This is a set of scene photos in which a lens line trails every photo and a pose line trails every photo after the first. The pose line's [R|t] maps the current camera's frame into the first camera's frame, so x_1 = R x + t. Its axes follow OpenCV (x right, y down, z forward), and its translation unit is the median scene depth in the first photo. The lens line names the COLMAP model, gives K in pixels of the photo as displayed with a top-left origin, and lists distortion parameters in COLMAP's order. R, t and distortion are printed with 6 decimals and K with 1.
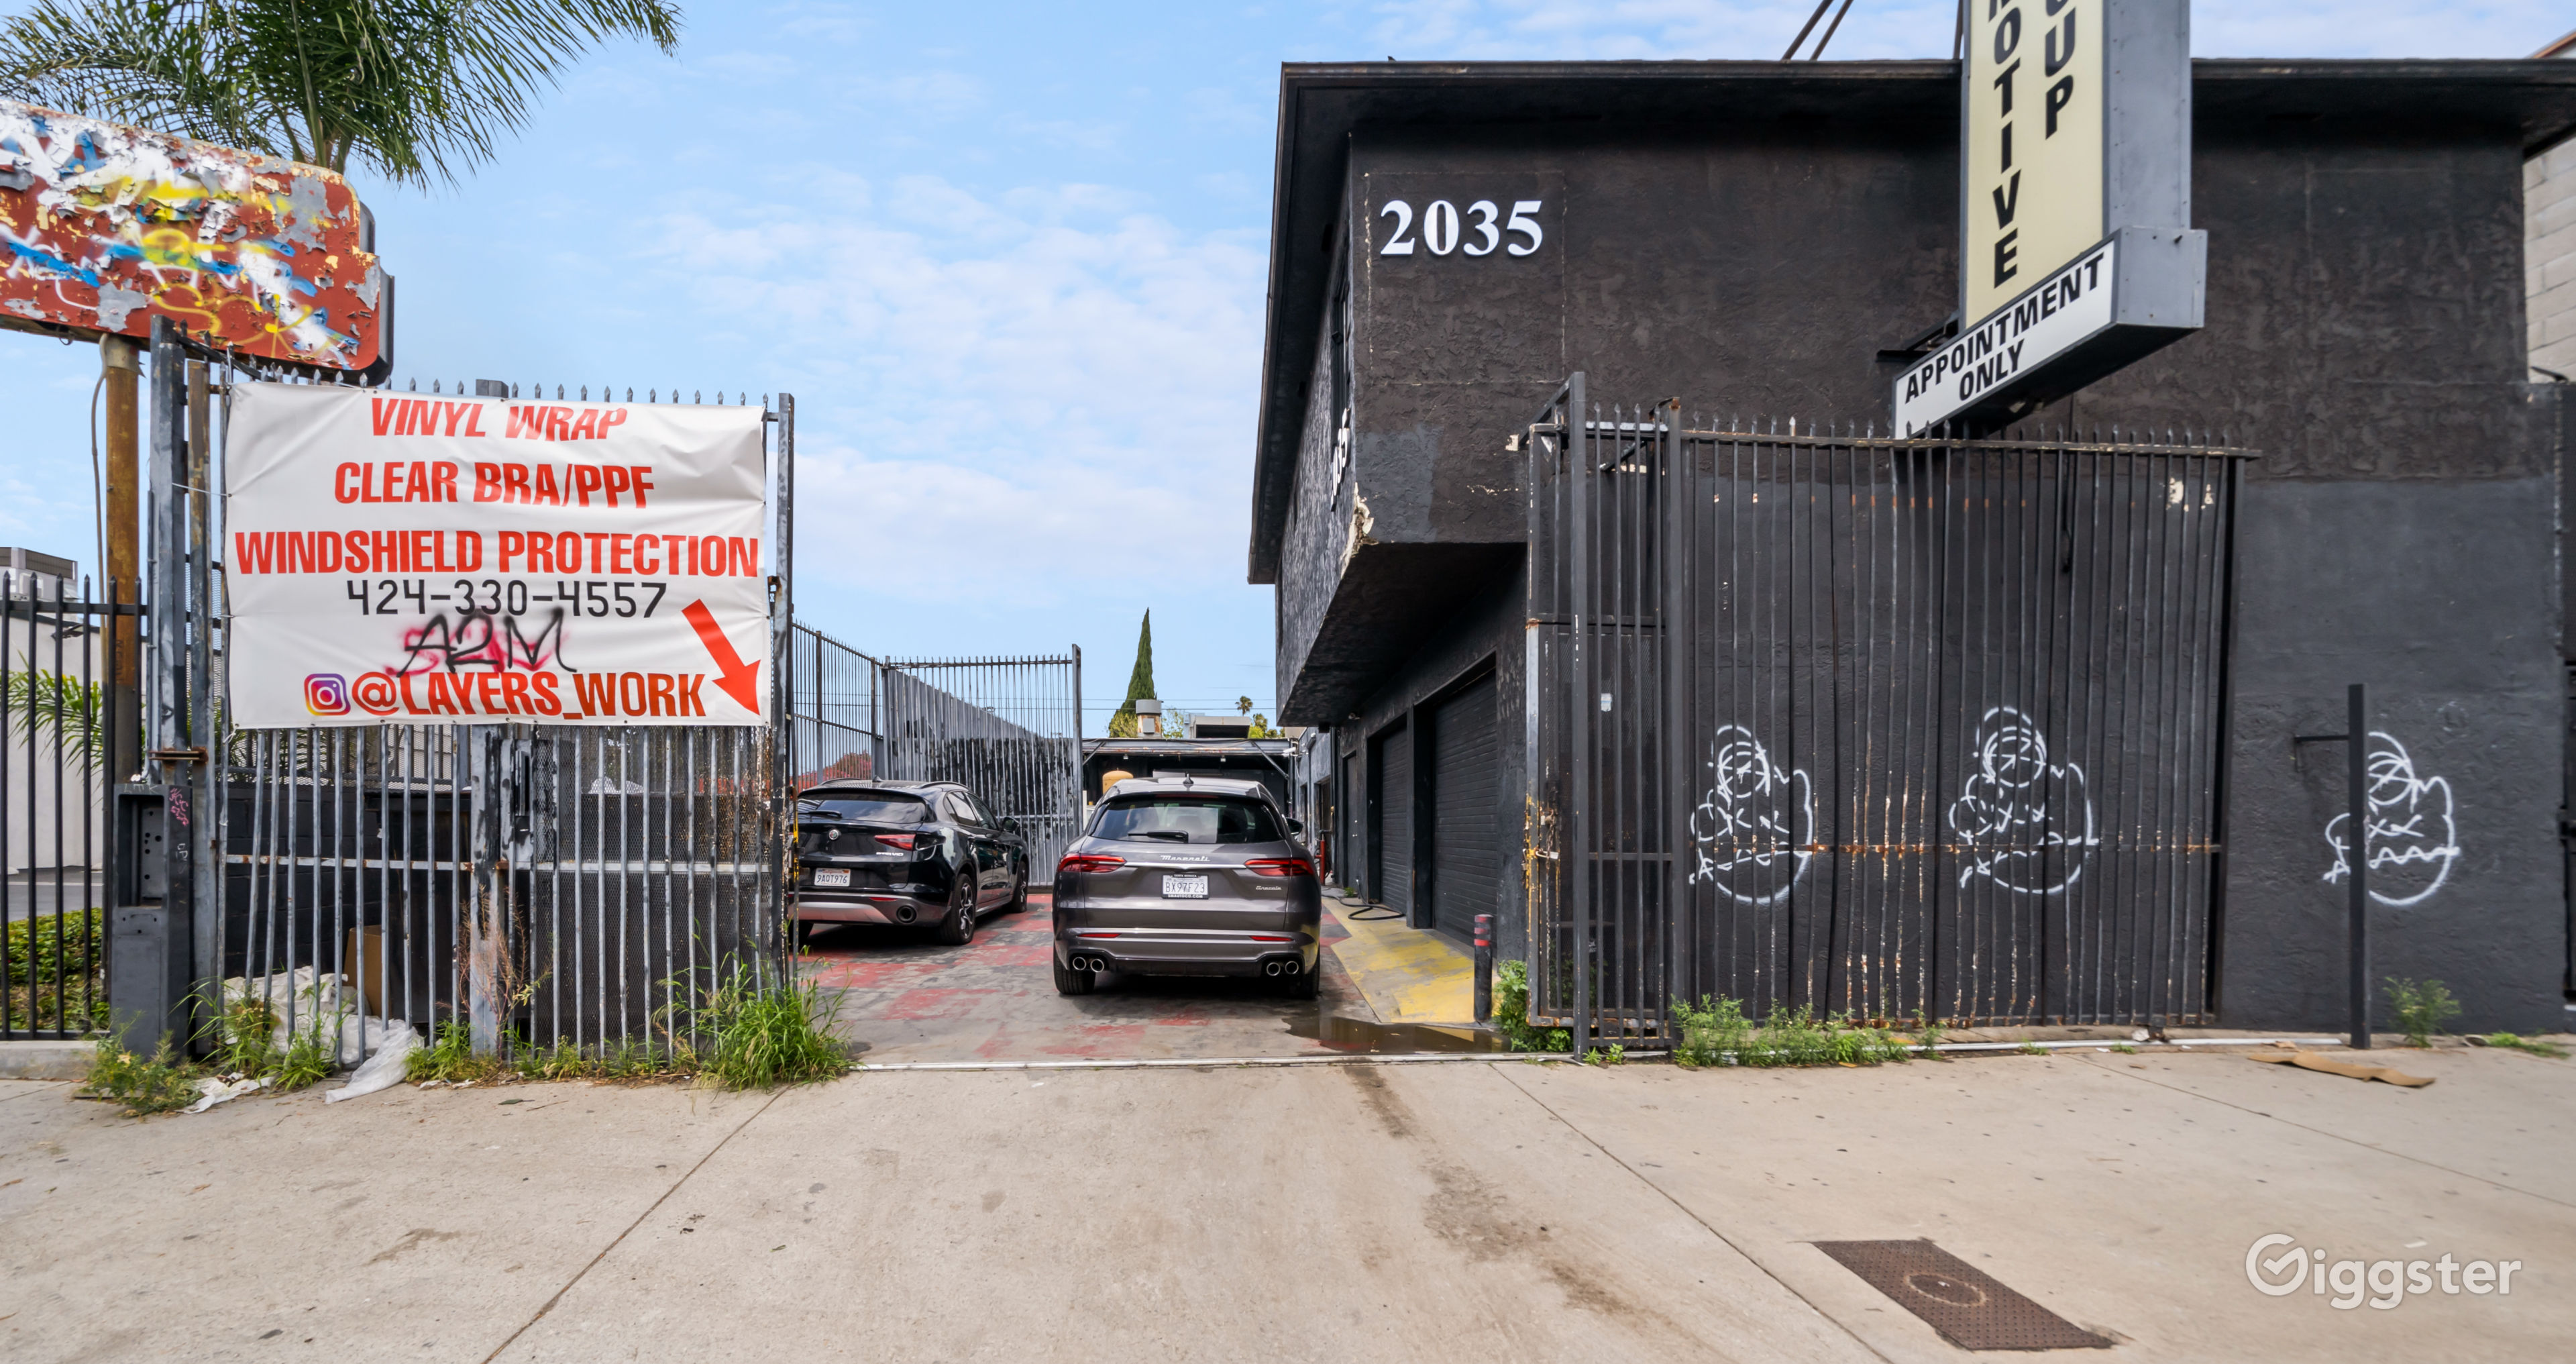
lens RADIAL K [[910.1, 0, 1229.4], [0, 910.1, 799.4], [0, 0, 1]] dist [-0.008101, -0.000033]
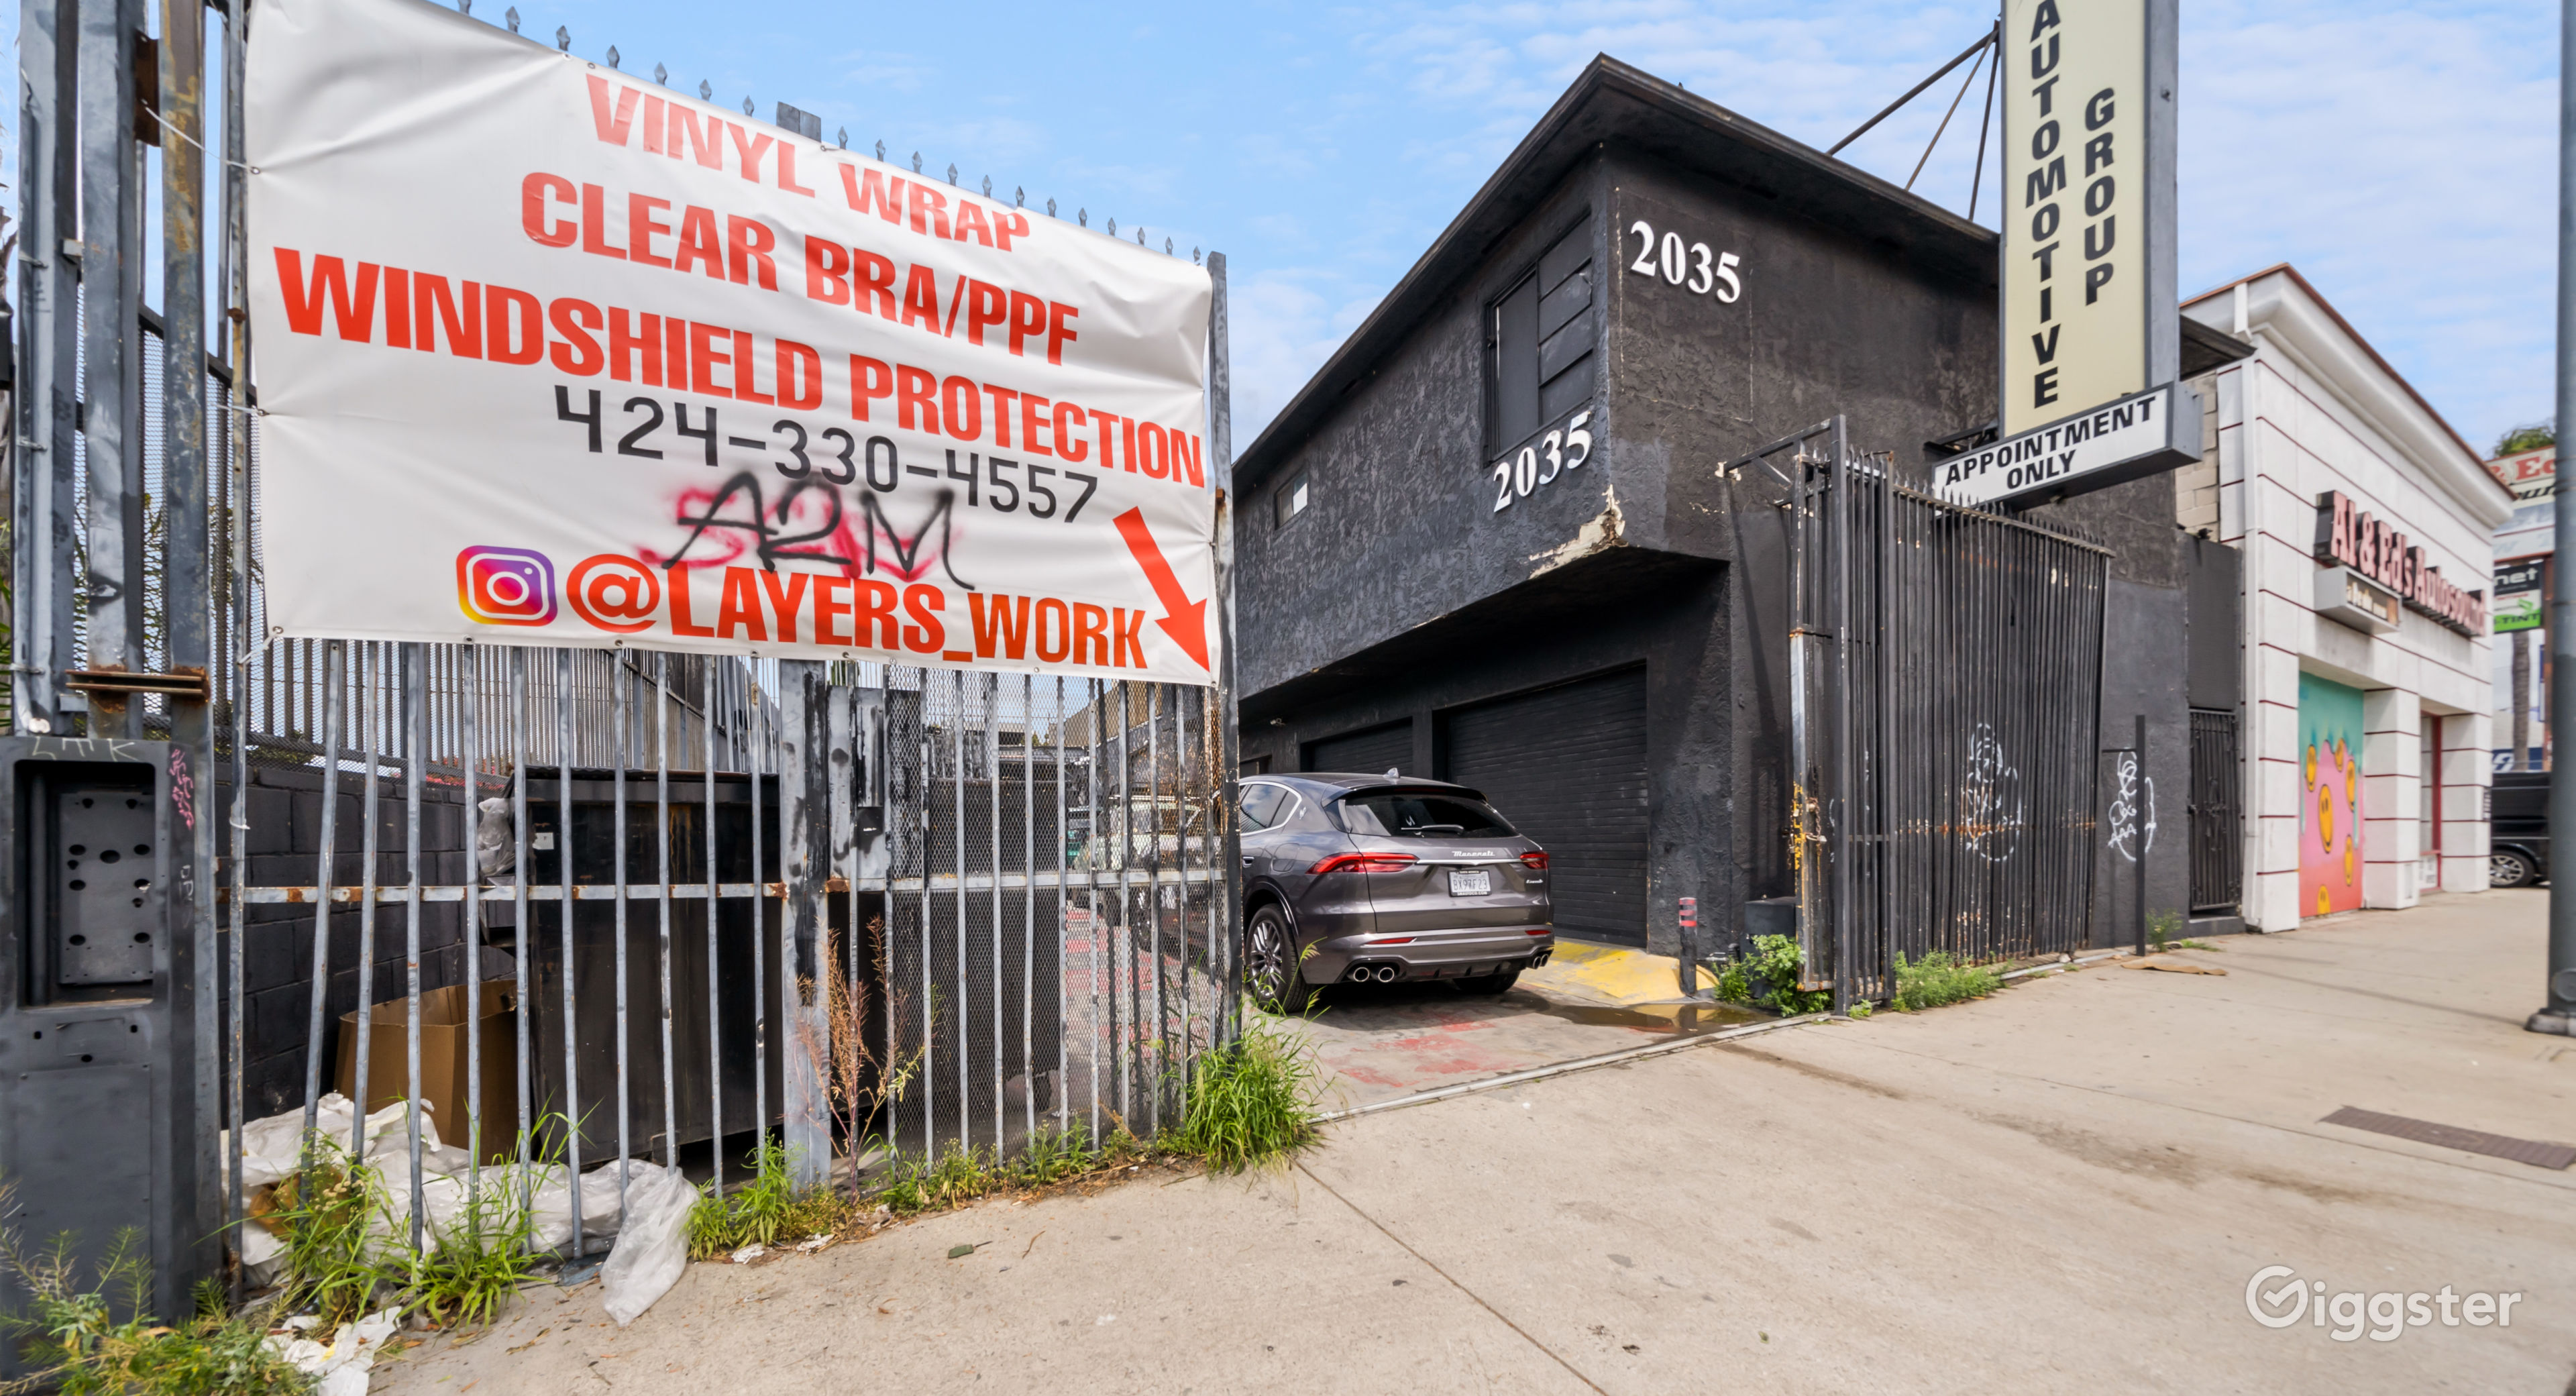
lens RADIAL K [[880.3, 0, 1297.1], [0, 880.3, 811.8], [0, 0, 1]] dist [-0.007111, -0.000208]
pose [[0.907932, -0.008612, 0.419029, -0.770374], [0.009001, 0.999959, 0.001049, 0.023761], [-0.419021, 0.002819, 0.907972, 0.311805]]
